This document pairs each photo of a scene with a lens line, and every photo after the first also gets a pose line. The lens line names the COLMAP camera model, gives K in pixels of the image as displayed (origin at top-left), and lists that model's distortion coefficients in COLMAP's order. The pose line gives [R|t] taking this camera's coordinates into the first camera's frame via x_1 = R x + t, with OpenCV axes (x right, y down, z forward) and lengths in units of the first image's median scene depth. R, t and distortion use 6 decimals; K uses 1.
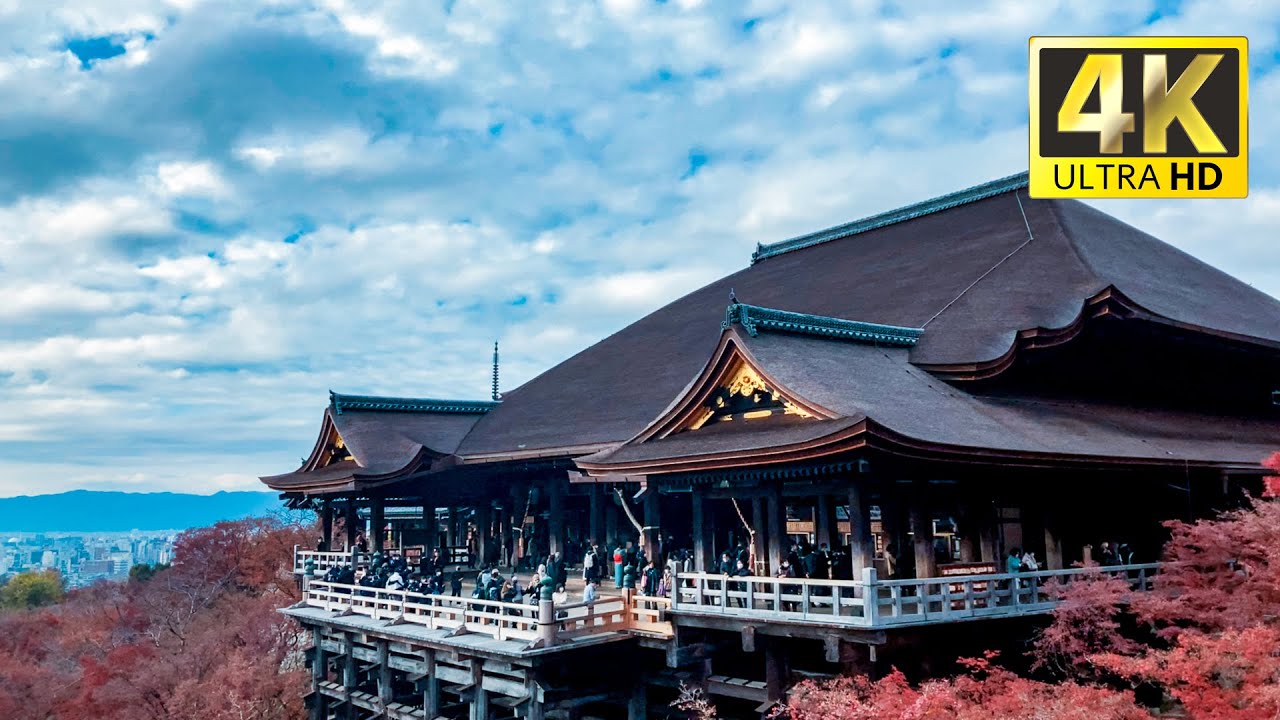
lens RADIAL K [[1147.4, 0, 611.3], [0, 1147.4, 324.7], [0, 0, 1]] dist [0.143944, -0.471587]
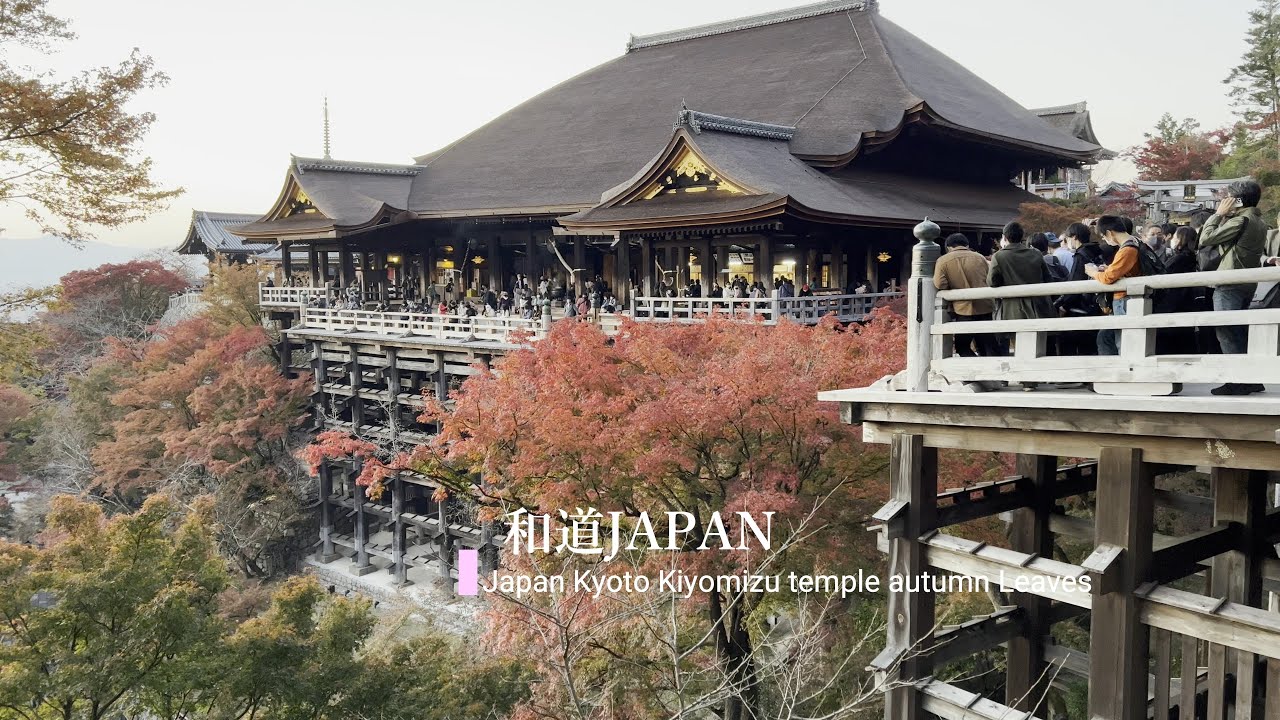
lens RADIAL K [[1115.2, 0, 640.0], [0, 1115.2, 360.0], [0, 0, 1]] dist [0.209658, -0.762079]
pose [[0.974341, -0.015745, 0.224525, -0.239210], [-0.039607, 0.969989, 0.239900, -0.045160], [-0.221564, -0.242637, 0.944477, -0.339230]]
